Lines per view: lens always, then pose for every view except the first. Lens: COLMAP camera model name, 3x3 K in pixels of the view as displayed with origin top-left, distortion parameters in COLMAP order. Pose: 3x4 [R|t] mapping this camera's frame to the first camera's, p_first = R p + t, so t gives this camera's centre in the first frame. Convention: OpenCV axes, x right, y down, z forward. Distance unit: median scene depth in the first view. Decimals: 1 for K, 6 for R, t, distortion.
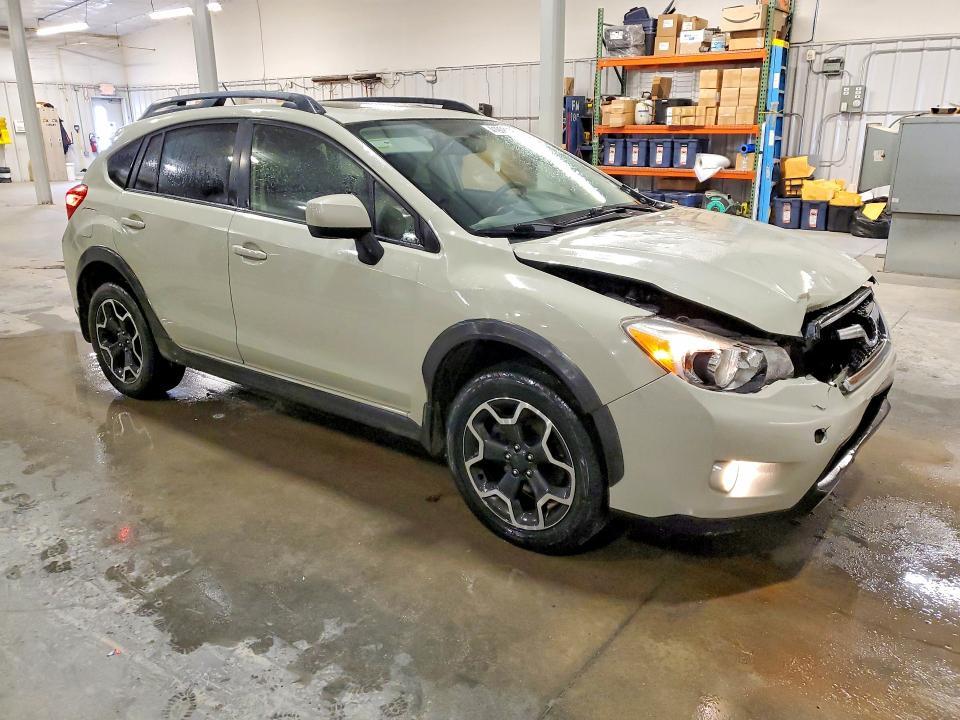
lens RADIAL K [[769.9, 0, 480.0], [0, 769.9, 360.0], [0, 0, 1]] dist [0.025203, 0.007877]
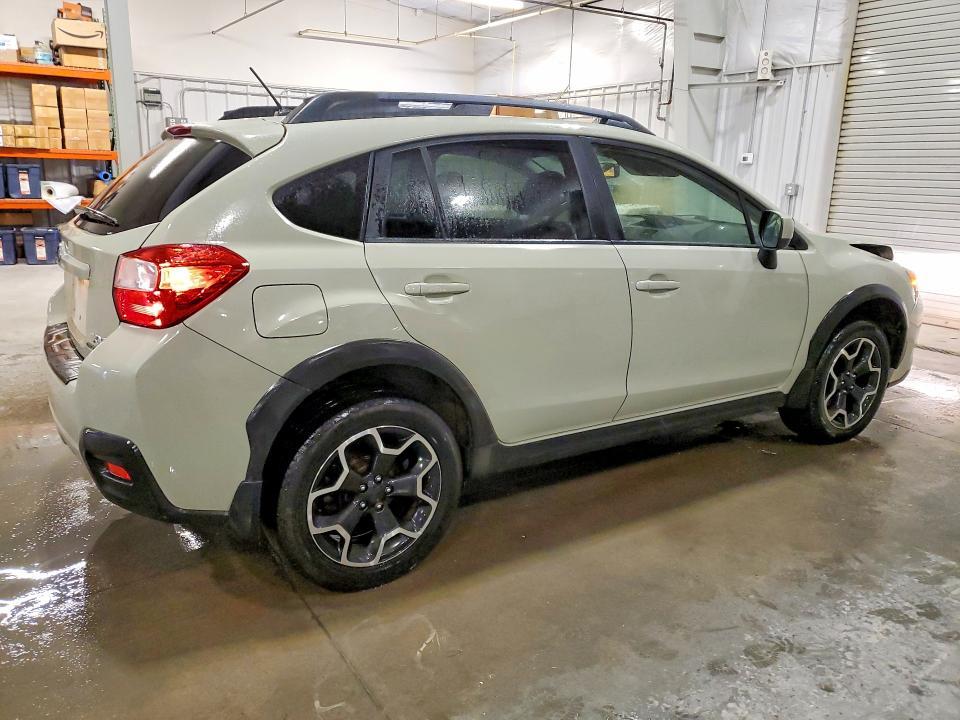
lens RADIAL K [[761.2, 0, 480.0], [0, 761.2, 360.0], [0, 0, 1]] dist [0.015282, 0.006082]
pose [[0.317514, -0.221691, 0.921975, -1.025647], [0.251725, 0.957109, 0.143449, -0.200933], [-0.914232, 0.186538, 0.359700, 0.754427]]
